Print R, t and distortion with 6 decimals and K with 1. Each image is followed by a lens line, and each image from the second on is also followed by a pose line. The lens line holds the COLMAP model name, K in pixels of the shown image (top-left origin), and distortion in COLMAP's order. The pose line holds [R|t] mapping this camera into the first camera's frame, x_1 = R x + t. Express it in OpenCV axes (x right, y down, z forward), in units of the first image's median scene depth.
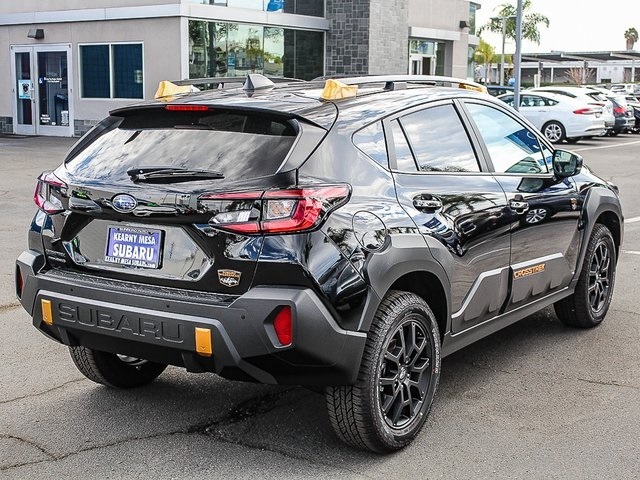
lens RADIAL K [[1103.3, 0, 380.4], [0, 1103.3, 240.3], [0, 0, 1]] dist [-0.022431, -0.153427]
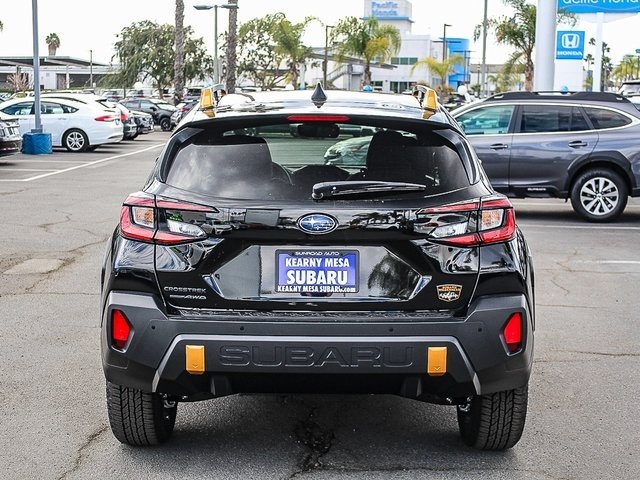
lens RADIAL K [[1103.3, 0, 380.4], [0, 1103.3, 240.3], [0, 0, 1]] dist [-0.022431, -0.153427]
pose [[0.788066, -0.072377, 0.611321, -0.728953], [0.075414, 0.996935, 0.020813, -0.034484], [-0.610953, 0.029700, 0.791109, 0.248955]]
